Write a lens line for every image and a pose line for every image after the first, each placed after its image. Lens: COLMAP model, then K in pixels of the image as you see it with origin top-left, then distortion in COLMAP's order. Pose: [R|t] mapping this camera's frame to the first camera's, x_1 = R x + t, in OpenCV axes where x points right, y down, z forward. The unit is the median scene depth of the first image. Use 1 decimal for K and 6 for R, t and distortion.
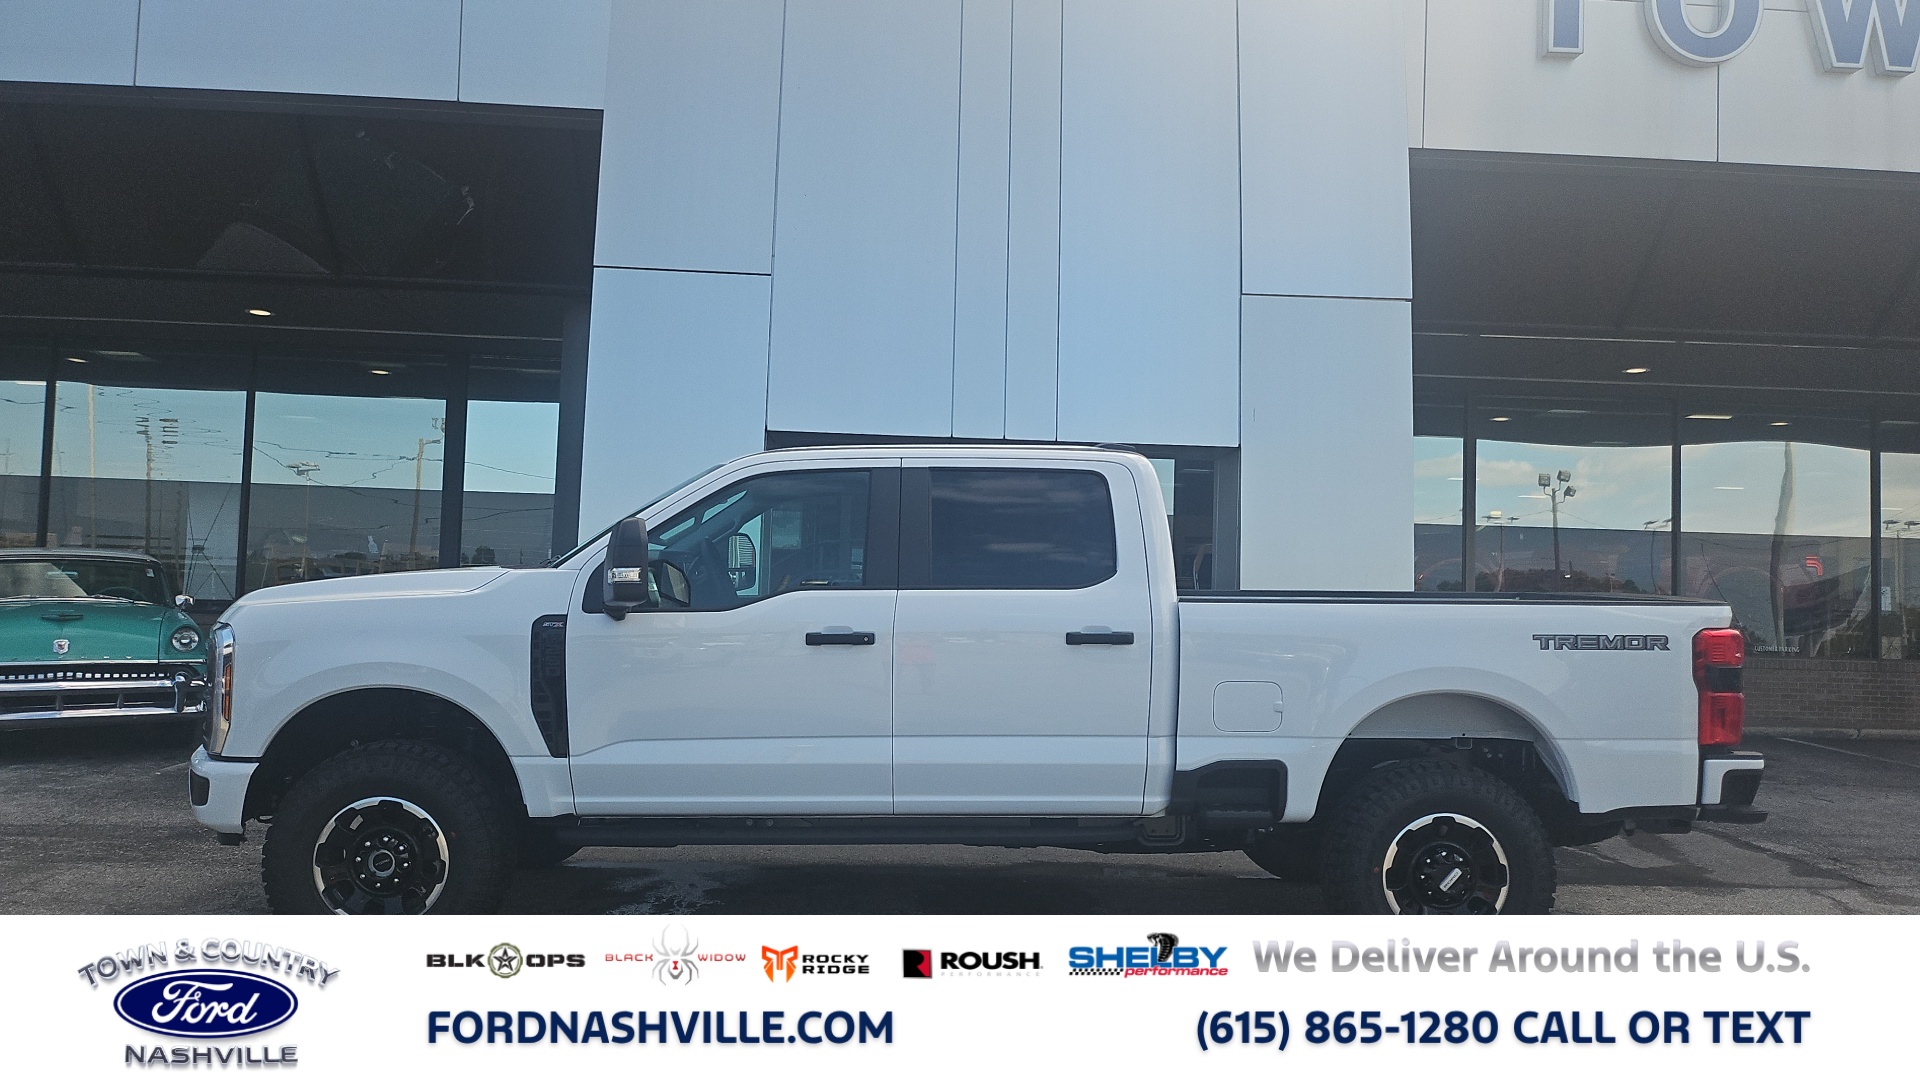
lens RADIAL K [[1392.2, 0, 986.2], [0, 1392.2, 553.6], [0, 0, 1]] dist [0.052049, -0.006916]
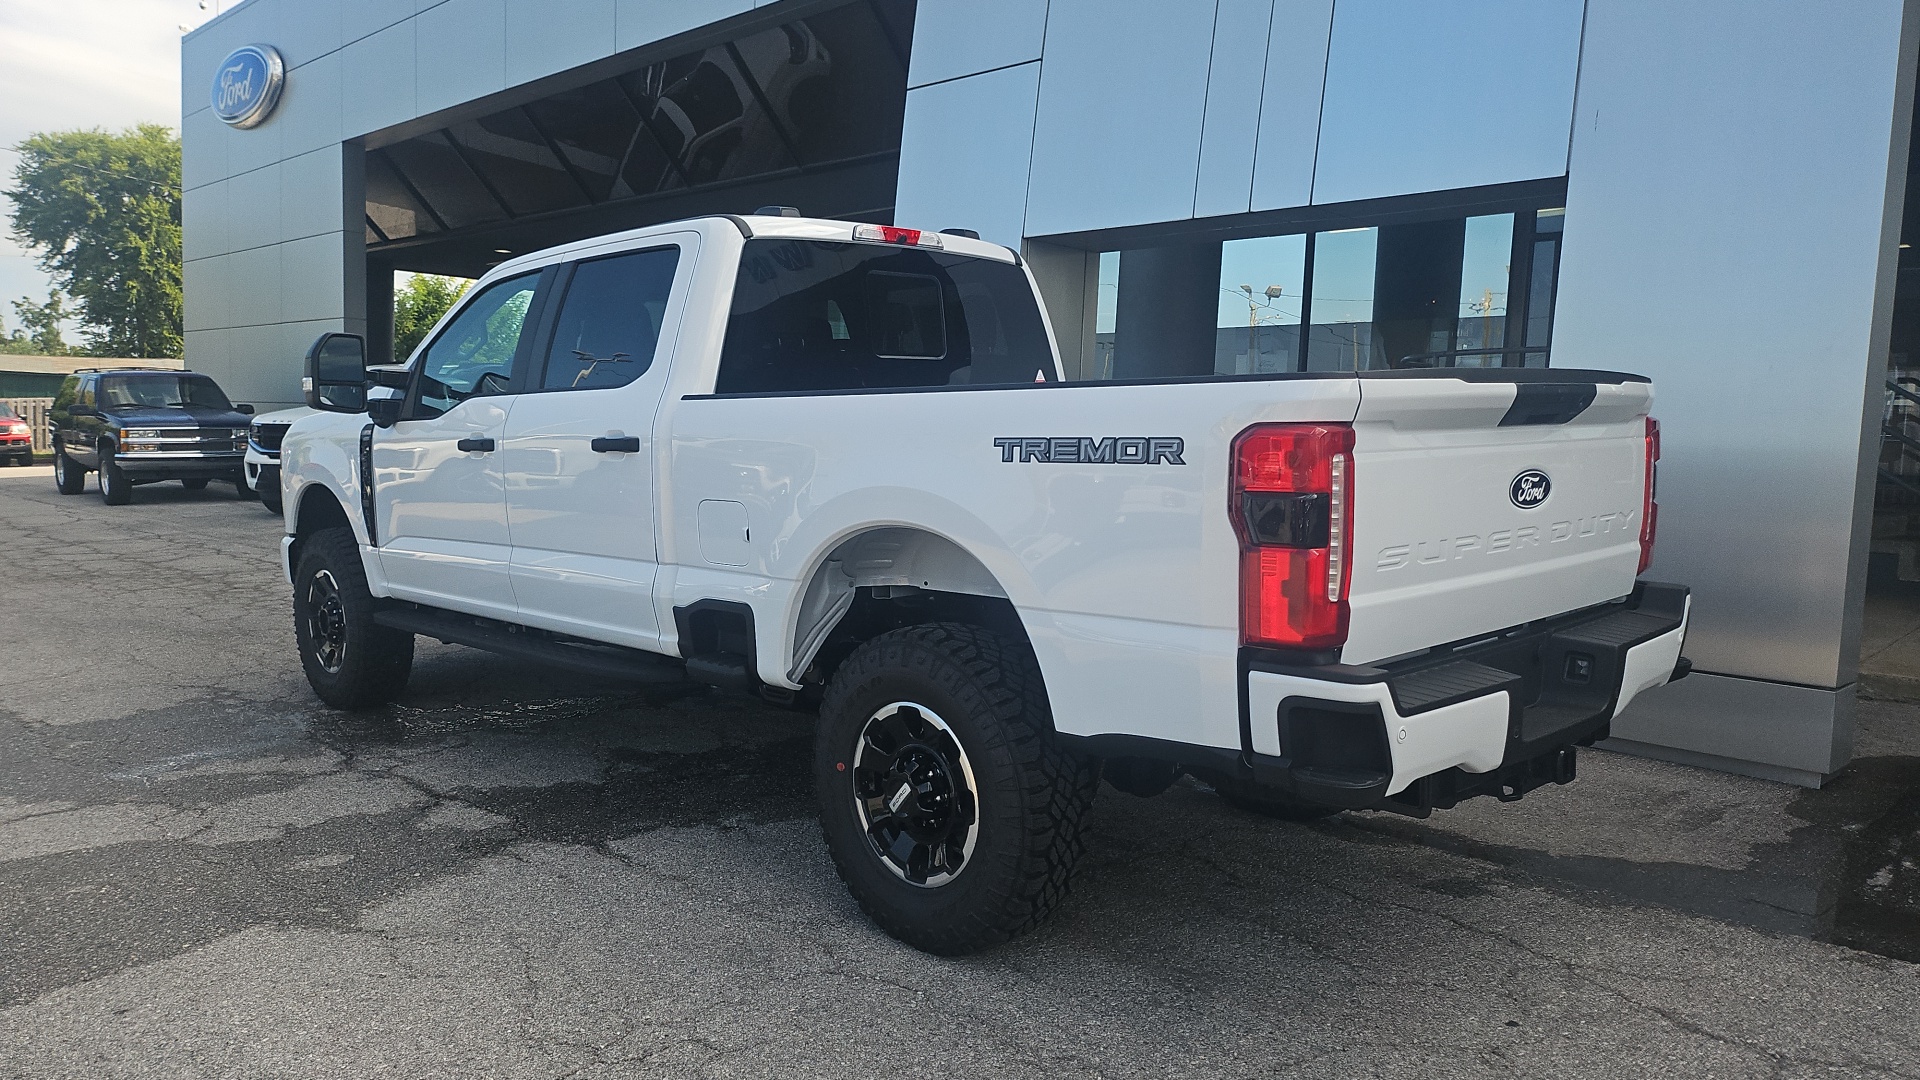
lens RADIAL K [[1404.0, 0, 931.1], [0, 1404.0, 516.4], [0, 0, 1]] dist [0.032033, -0.062402]
pose [[0.649088, 0.037370, -0.759795, 0.825853], [0.025324, 0.997178, 0.070680, 0.046876], [0.760292, -0.065118, 0.646310, 0.562760]]
